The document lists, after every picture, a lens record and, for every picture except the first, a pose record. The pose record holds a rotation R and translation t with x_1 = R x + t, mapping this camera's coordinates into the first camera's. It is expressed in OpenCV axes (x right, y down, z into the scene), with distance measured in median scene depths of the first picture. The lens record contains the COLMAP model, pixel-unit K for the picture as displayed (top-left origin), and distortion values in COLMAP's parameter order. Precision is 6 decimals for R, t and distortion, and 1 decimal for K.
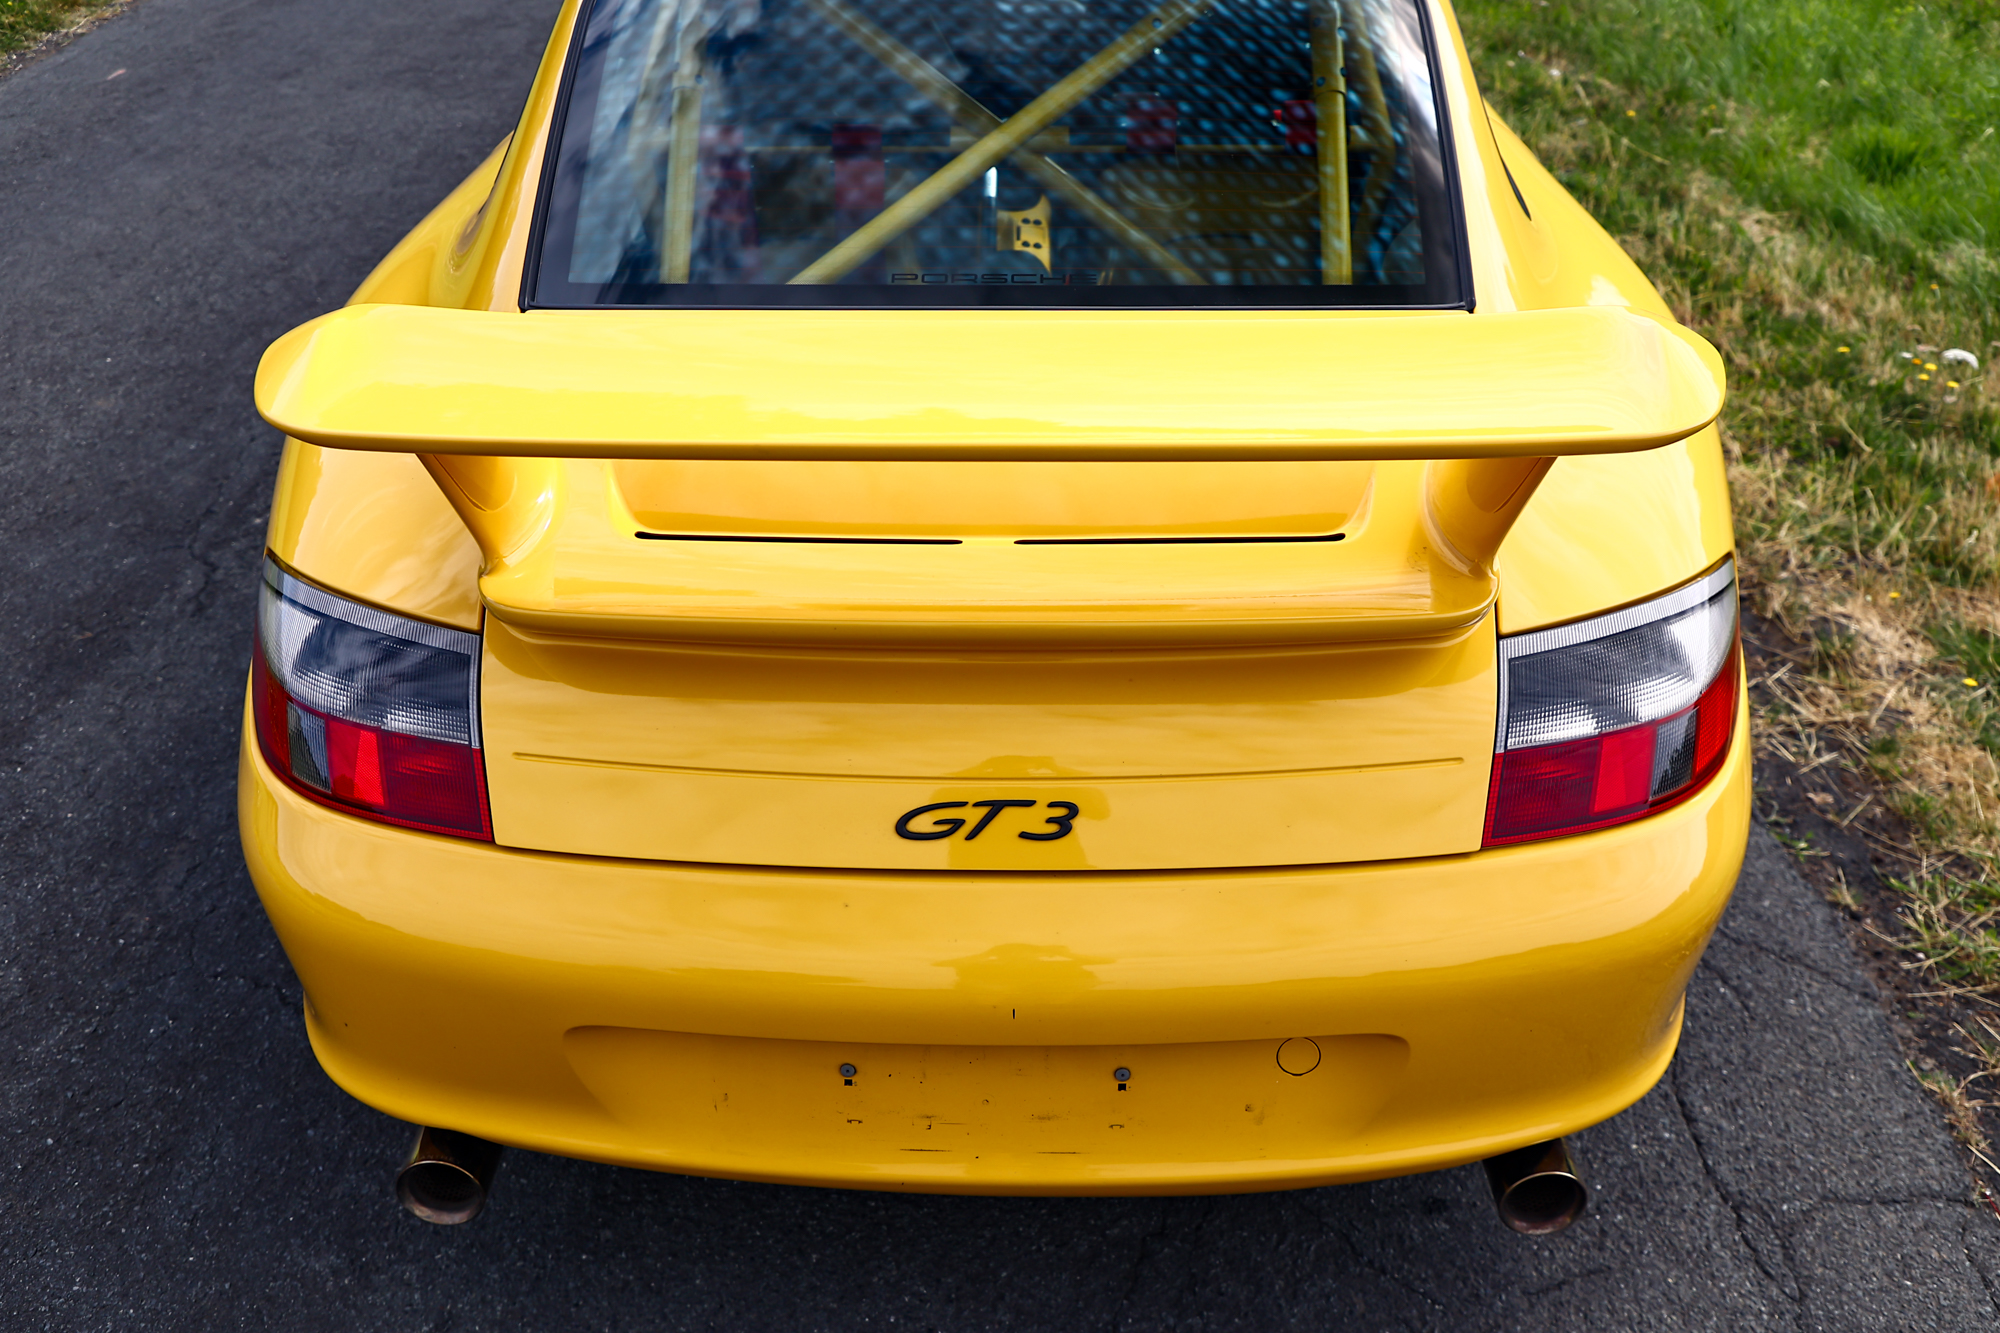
lens RADIAL K [[1702.0, 0, 995.5], [0, 1702.0, 672.7], [0, 0, 1]] dist [-0.060495, 0.057442]
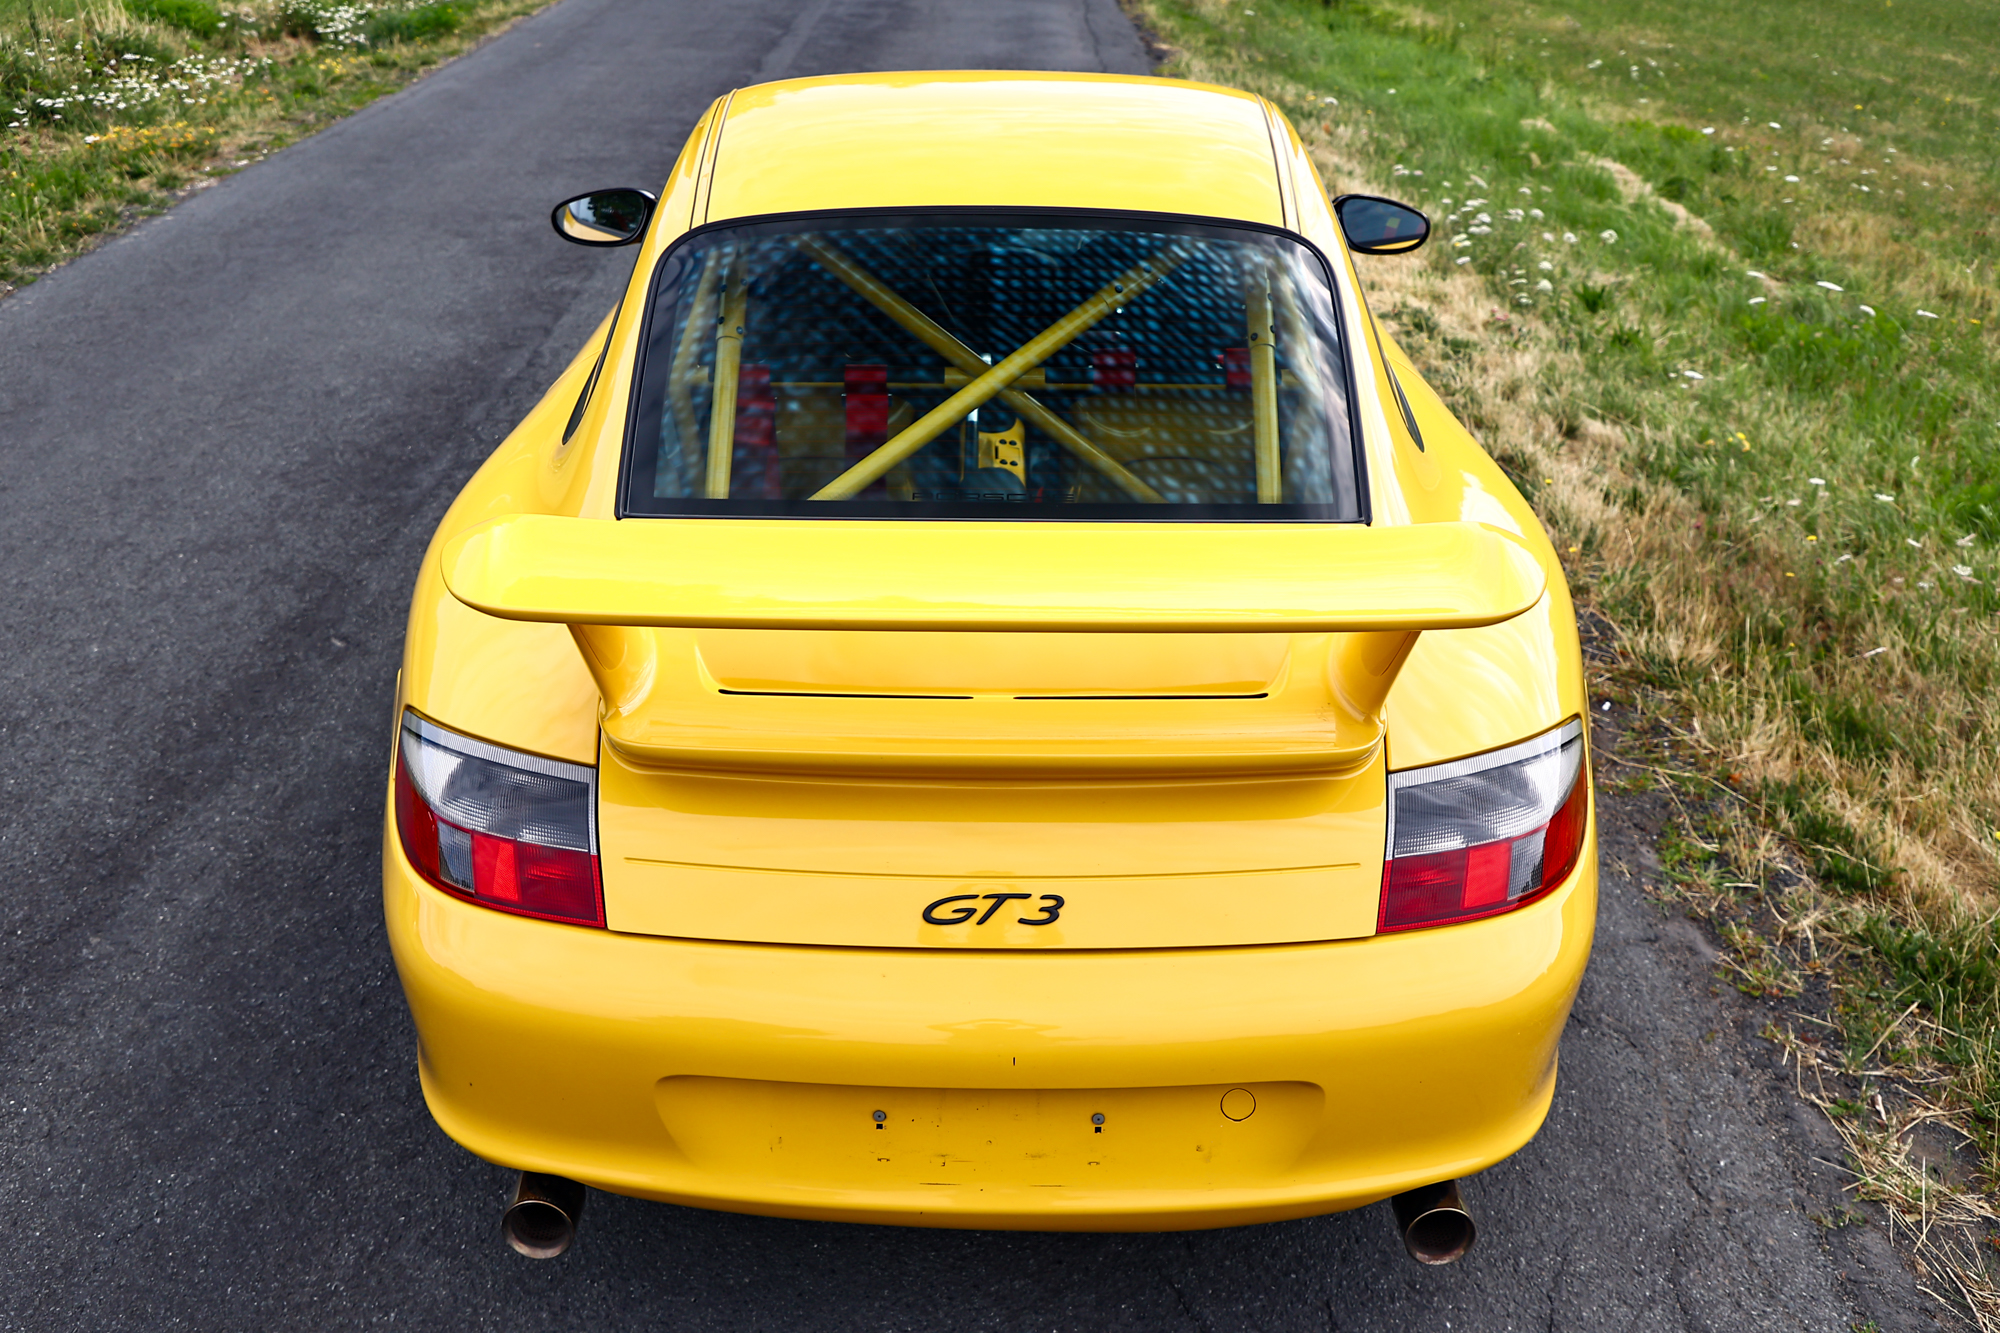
lens RADIAL K [[1702.0, 0, 995.5], [0, 1702.0, 672.7], [0, 0, 1]] dist [-0.060495, 0.057442]
pose [[0.999702, 0.005024, 0.023909, -0.021516], [-0.002155, 0.992946, -0.118548, 0.037283], [-0.024336, 0.118462, 0.992660, -0.185274]]
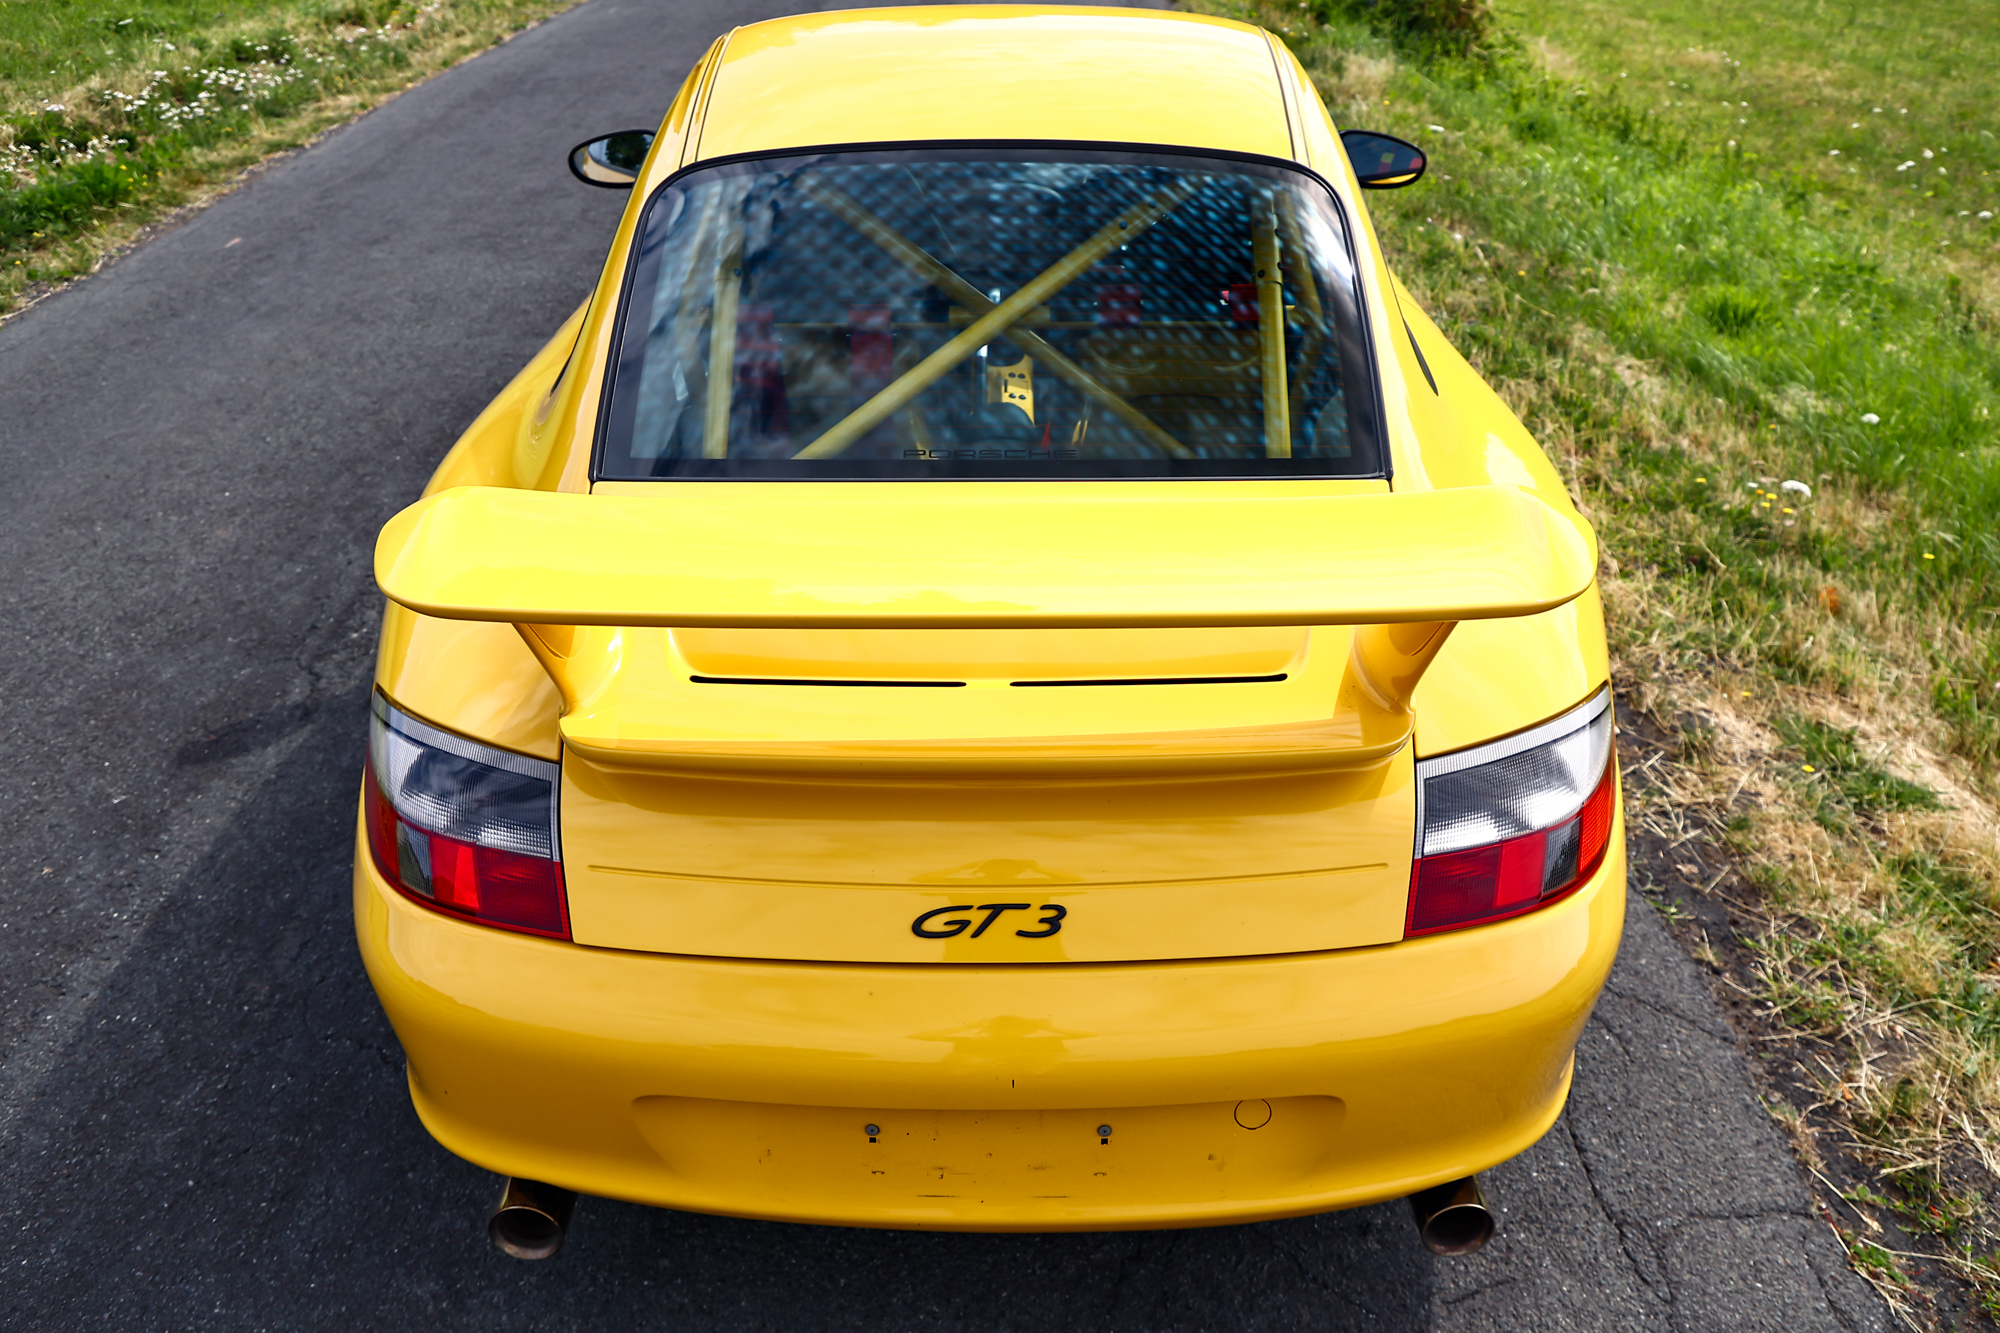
lens RADIAL K [[1484.5, 0, 1012.6], [0, 1484.5, 694.7], [0, 0, 1]] dist [-0.096903, 0.052715]
pose [[0.999791, -0.007214, 0.019119, -0.004494], [0.007779, 0.999530, -0.029641, -0.024455], [-0.018896, 0.029784, 0.999378, -0.022688]]
